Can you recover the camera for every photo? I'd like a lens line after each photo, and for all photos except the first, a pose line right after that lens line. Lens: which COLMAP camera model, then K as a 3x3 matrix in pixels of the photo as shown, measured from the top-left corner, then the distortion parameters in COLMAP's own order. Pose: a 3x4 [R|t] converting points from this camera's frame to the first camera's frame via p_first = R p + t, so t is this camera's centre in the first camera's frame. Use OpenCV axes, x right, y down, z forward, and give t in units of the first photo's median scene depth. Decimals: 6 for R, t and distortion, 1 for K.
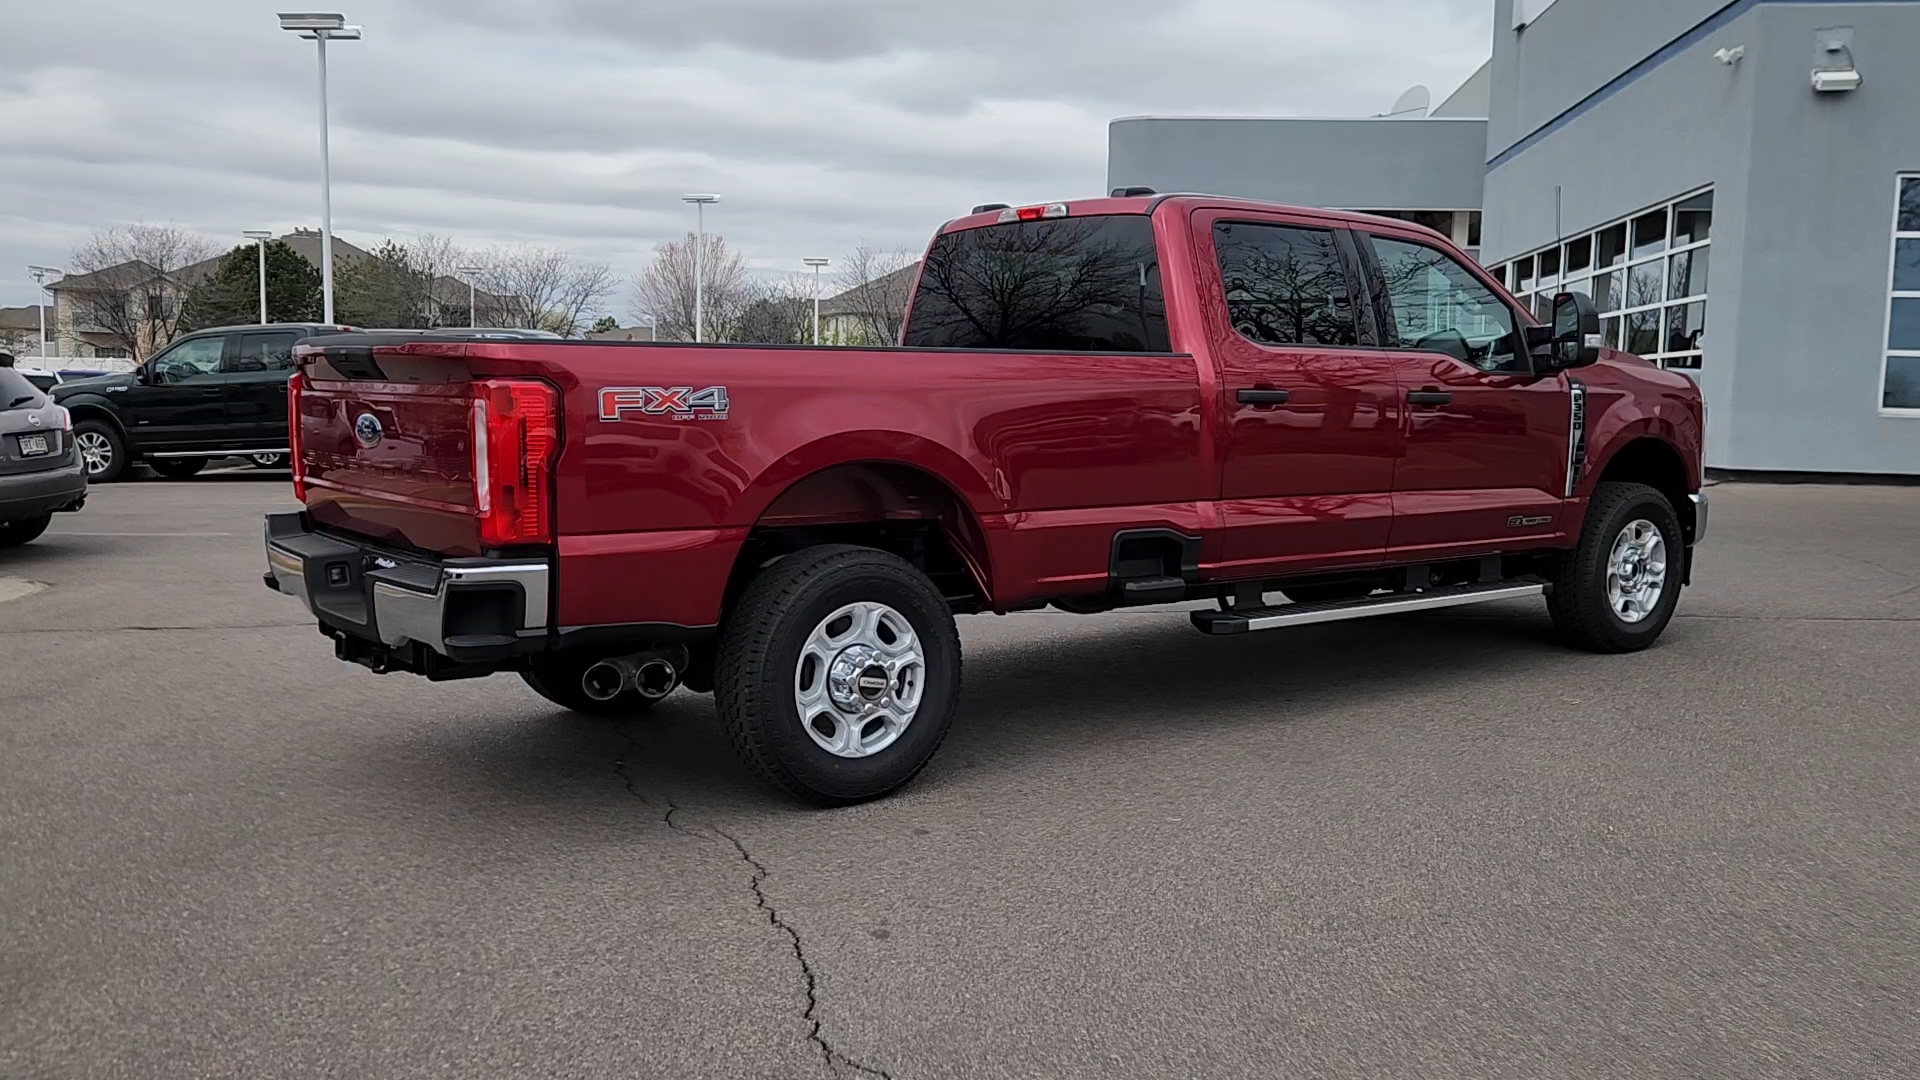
lens RADIAL K [[1612.9, 0, 948.1], [0, 1612.9, 548.4], [0, 0, 1]] dist [0.040397, -0.032252]
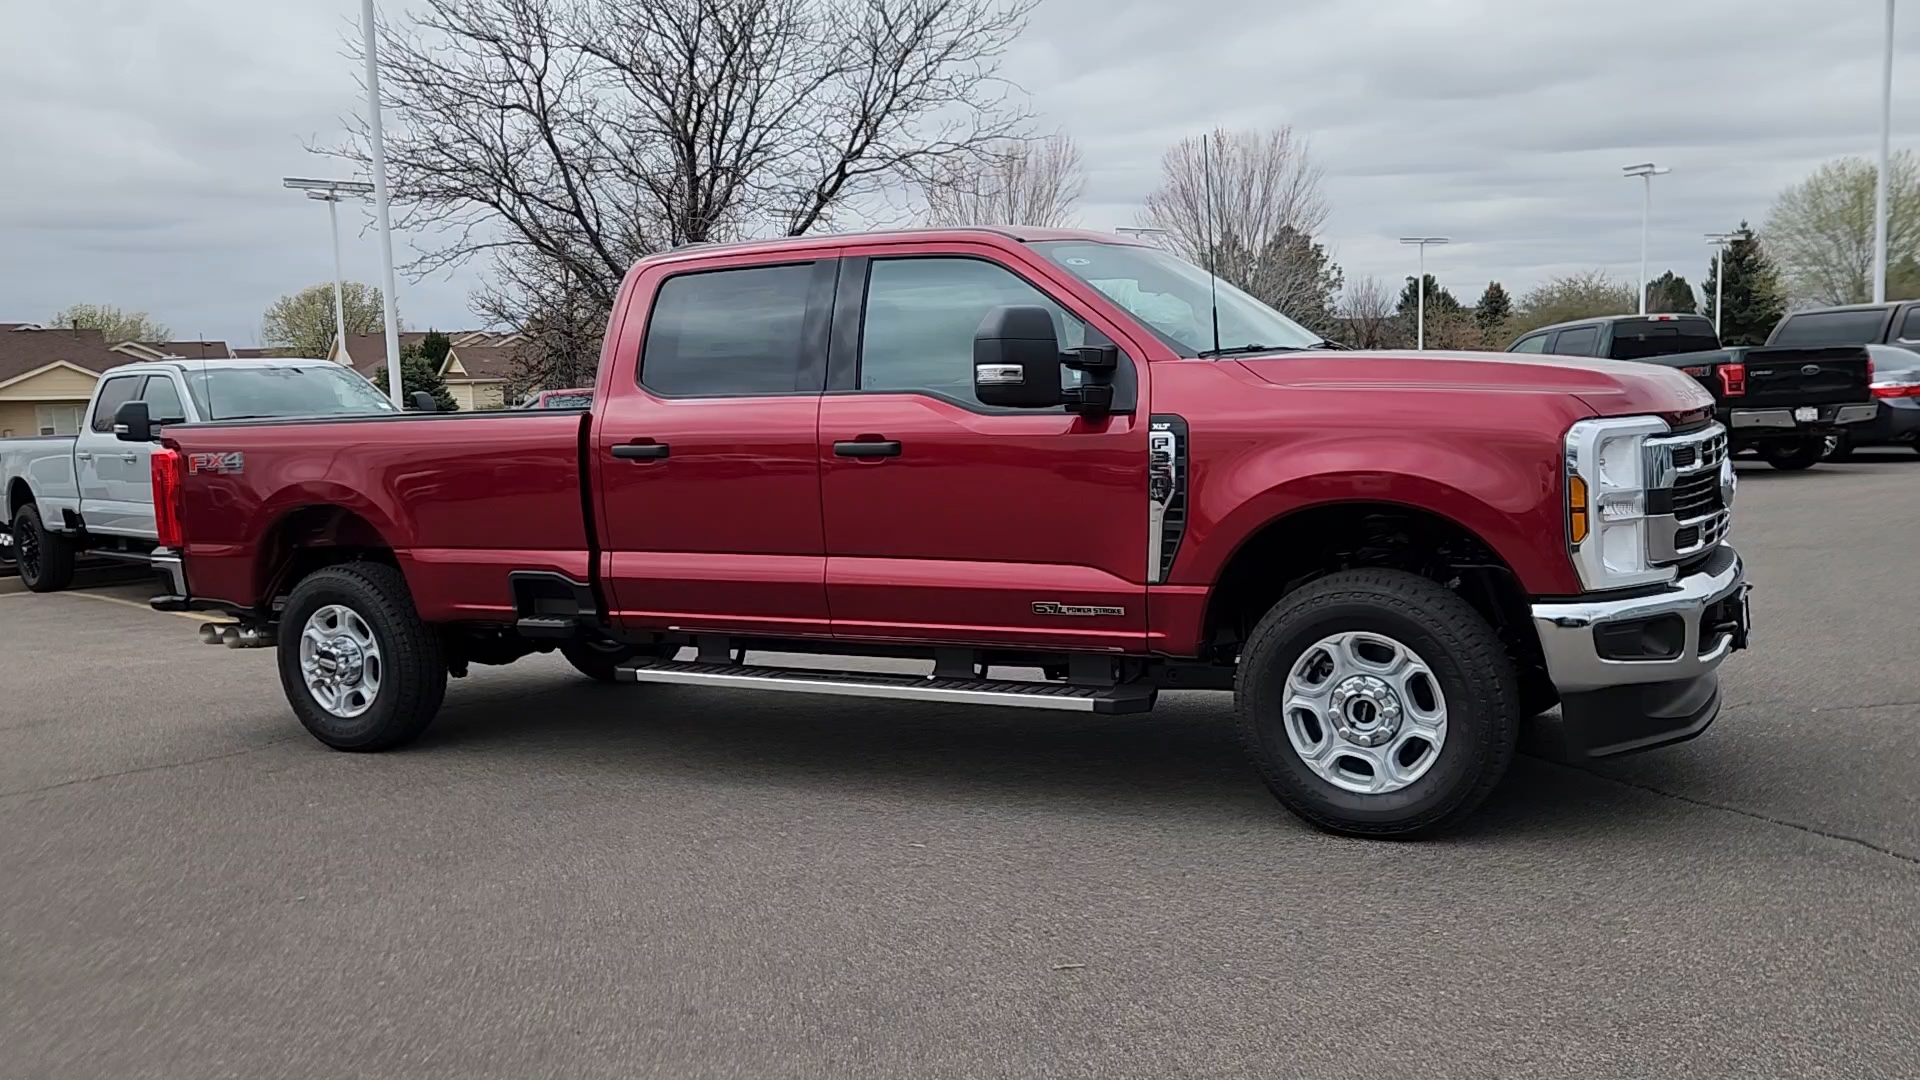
lens RADIAL K [[1614.2, 0, 948.9], [0, 1614.2, 546.2], [0, 0, 1]] dist [0.039202, -0.015770]
pose [[0.407446, 0.067091, -0.910762, 1.299415], [-0.050846, 0.997417, 0.050727, -0.104059], [0.911813, 0.025640, 0.409805, 0.831911]]
